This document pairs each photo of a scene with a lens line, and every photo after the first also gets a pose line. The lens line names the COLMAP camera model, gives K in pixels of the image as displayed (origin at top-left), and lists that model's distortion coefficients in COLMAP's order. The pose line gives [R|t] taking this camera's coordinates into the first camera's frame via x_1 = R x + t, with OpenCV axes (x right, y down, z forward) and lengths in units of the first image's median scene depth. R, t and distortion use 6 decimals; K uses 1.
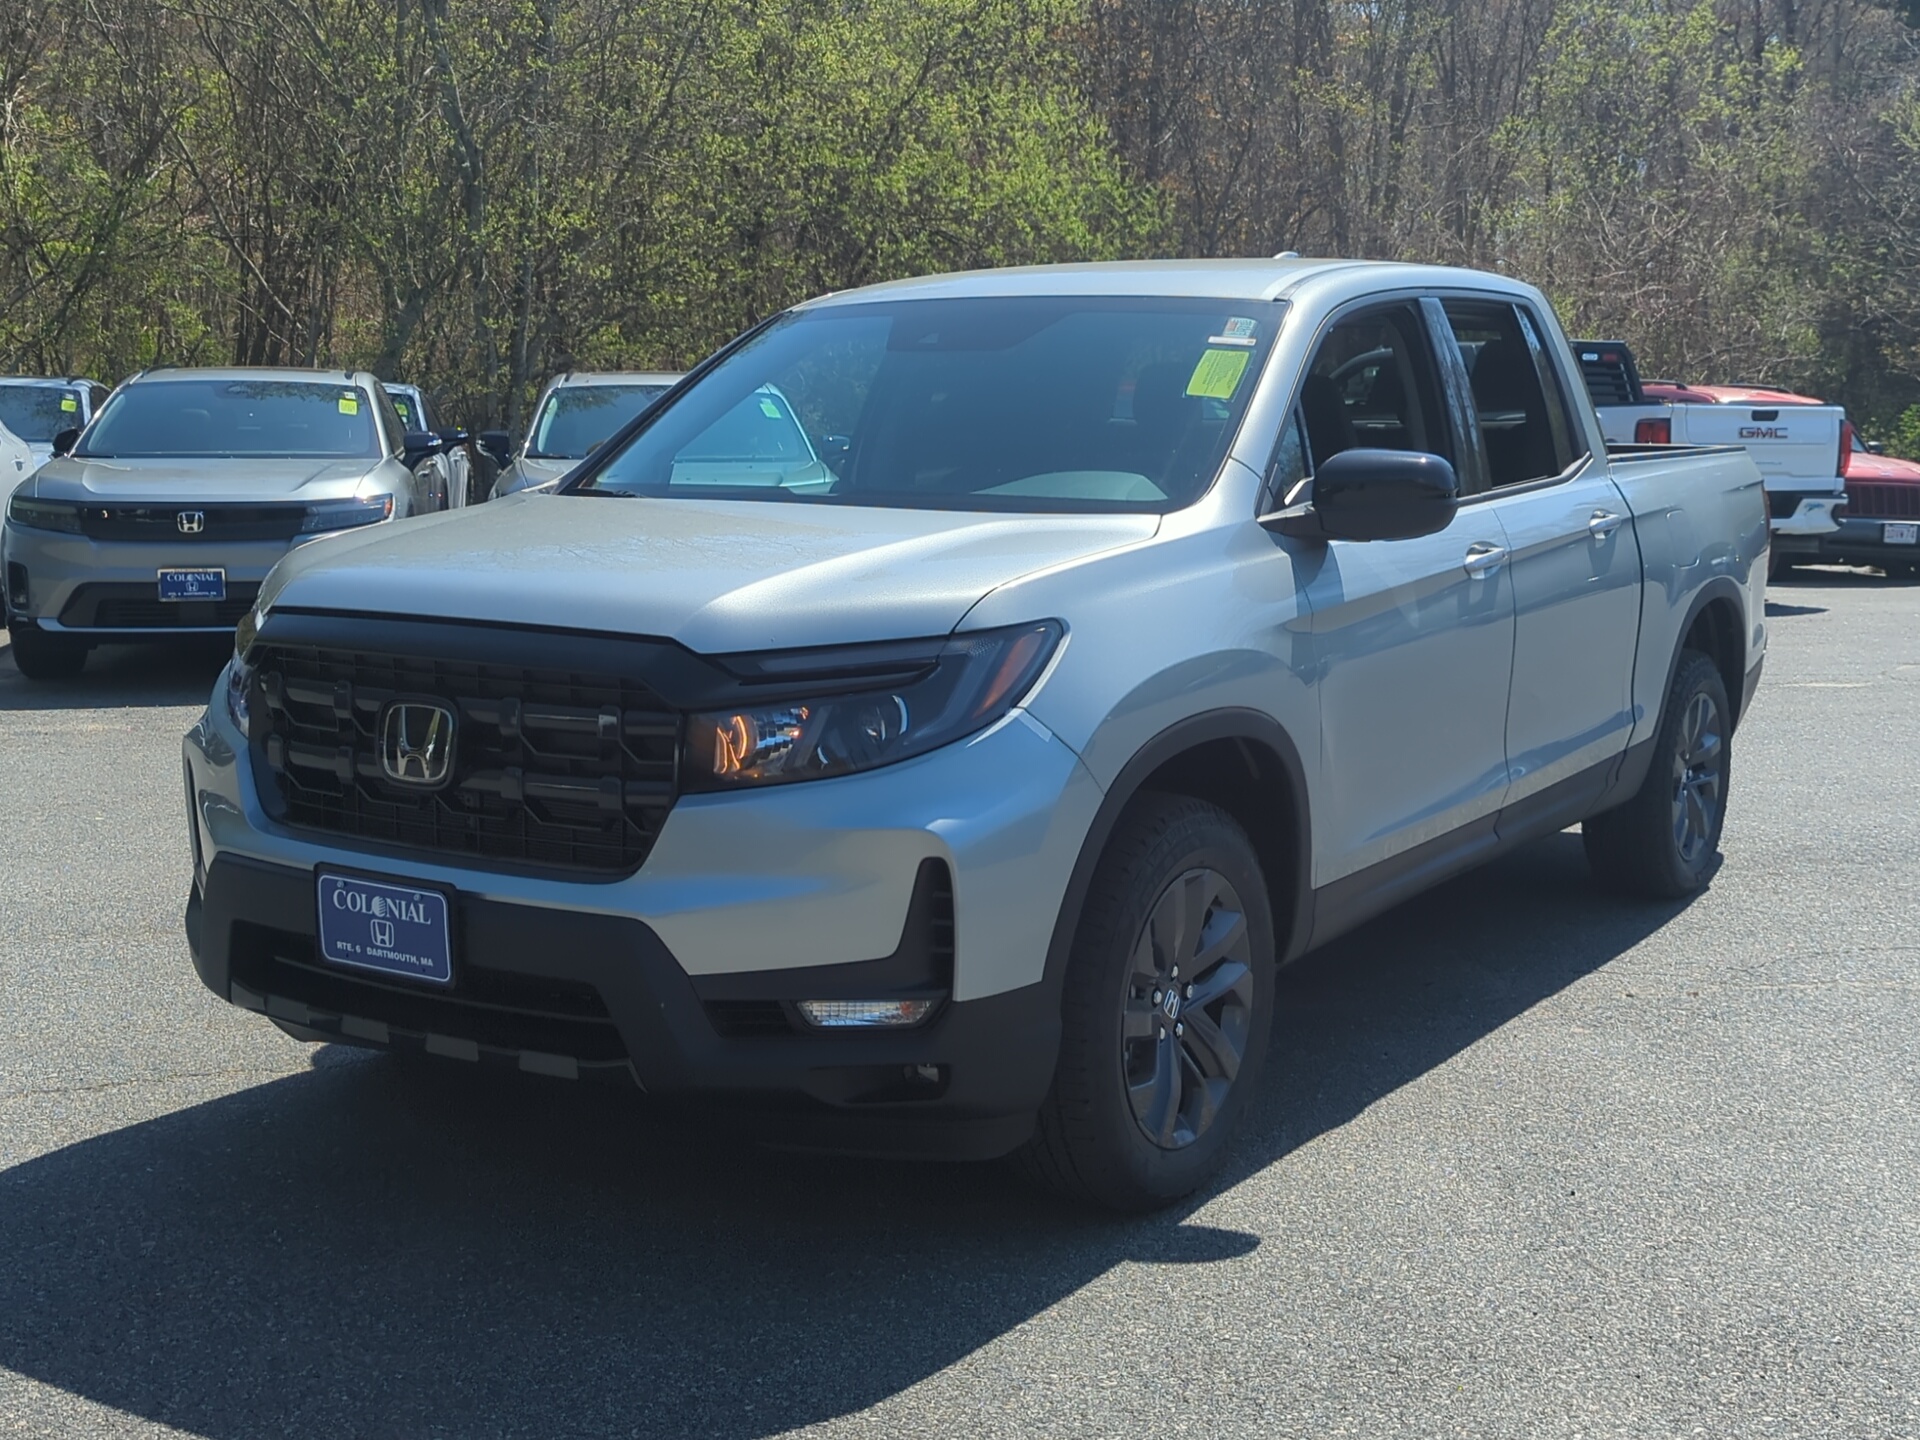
lens RADIAL K [[1561.9, 0, 978.6], [0, 1561.9, 695.7], [0, 0, 1]] dist [0.063990, -0.064253]
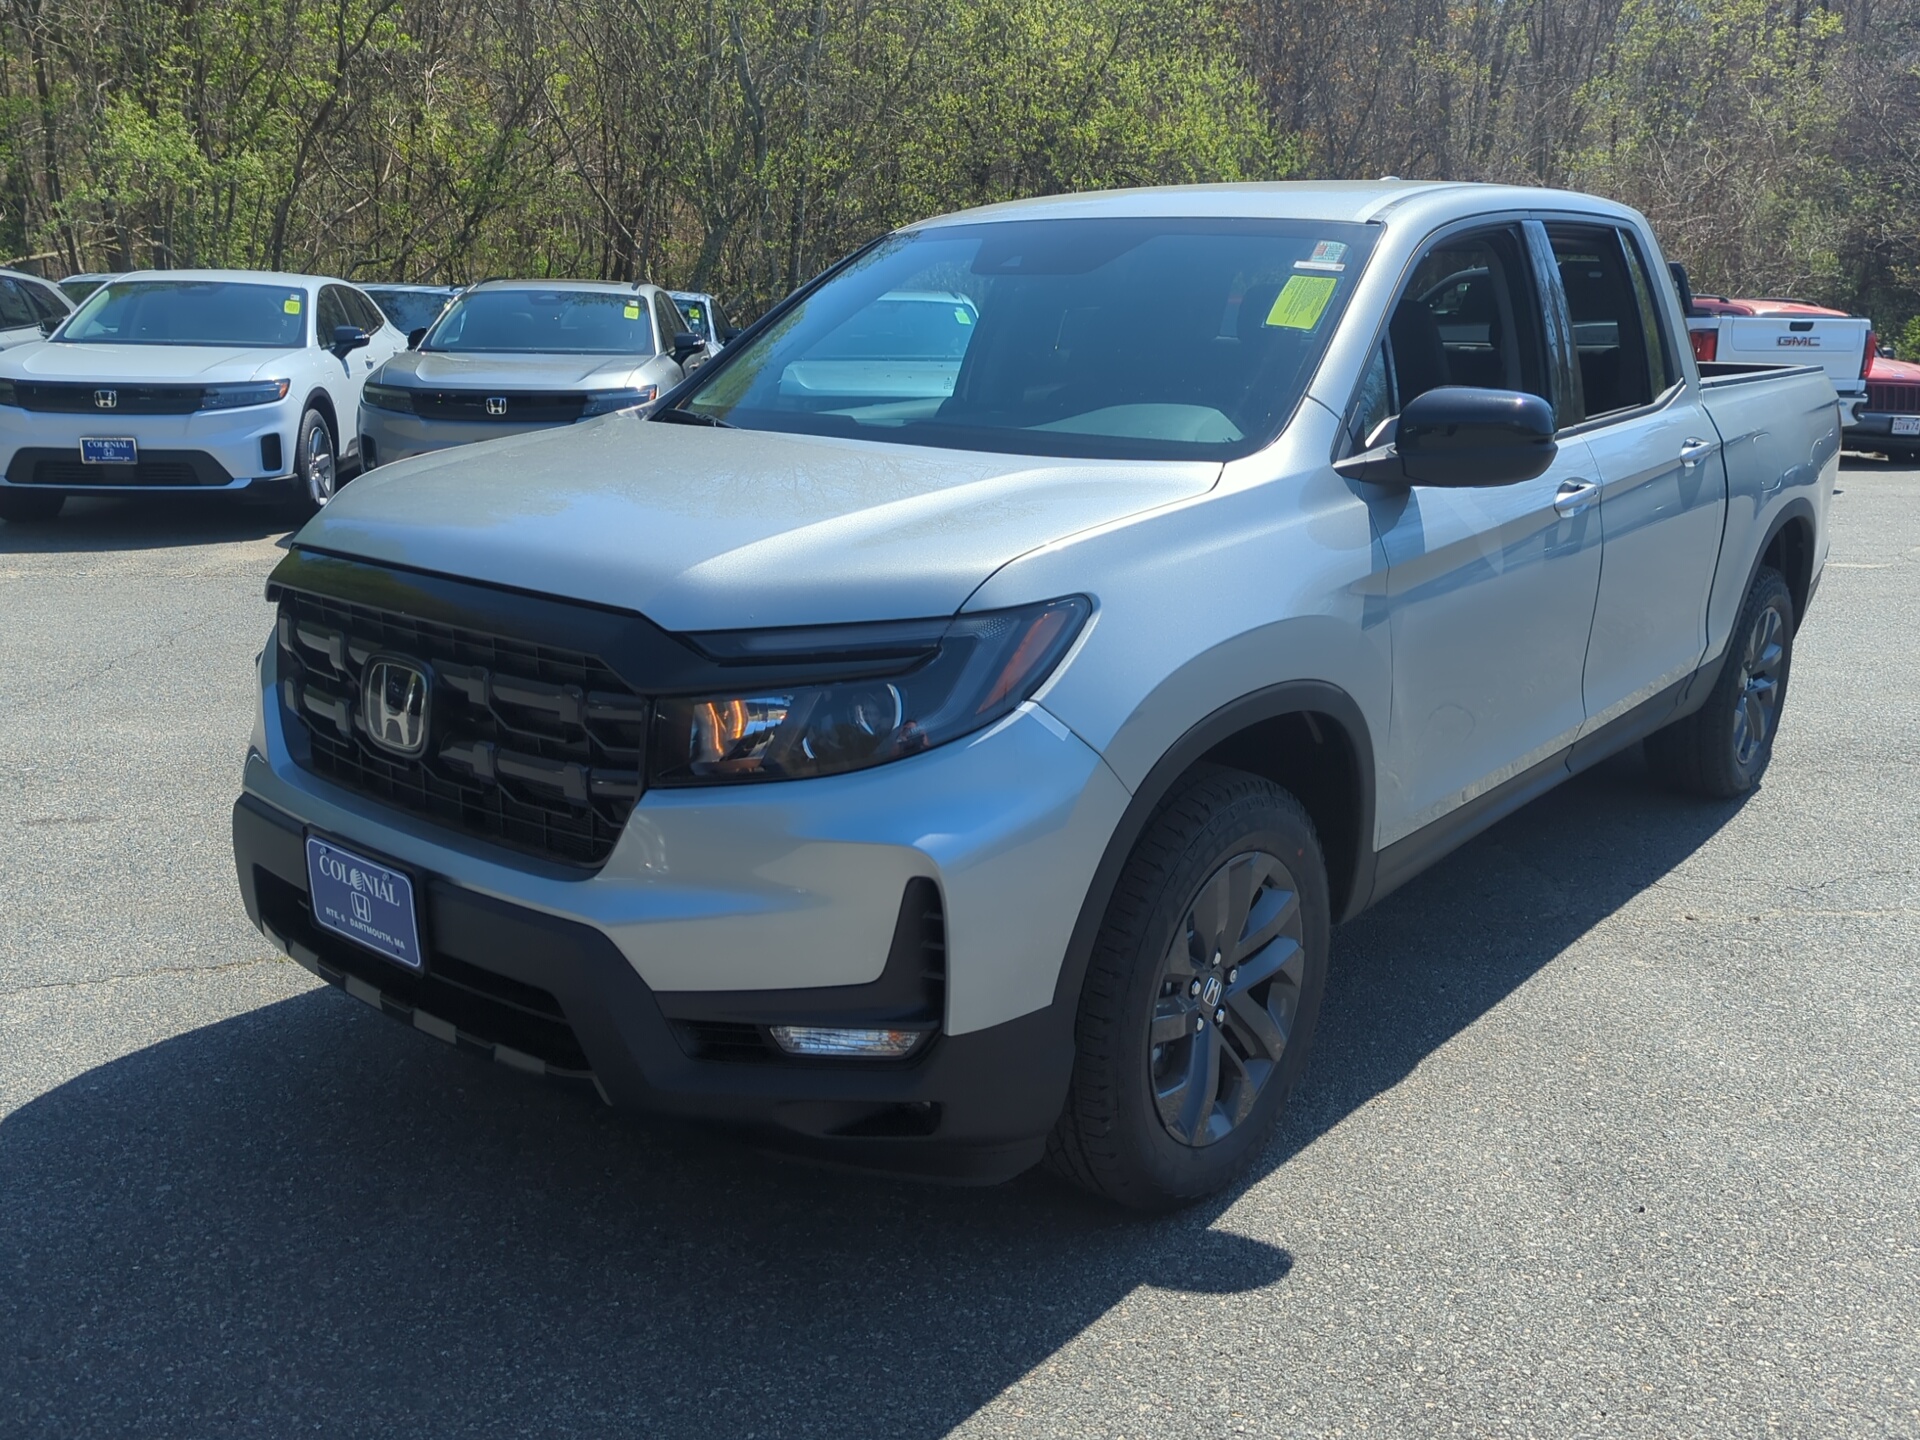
lens RADIAL K [[1421.1, 0, 960.0], [0, 1421.1, 720.0], [0, 0, 1]] dist [0.036976, -0.001863]
pose [[0.996224, 0.031923, -0.080743, 0.039254], [-0.024738, 0.995771, 0.088475, -0.040013], [0.083226, -0.086144, 0.992800, 0.166473]]
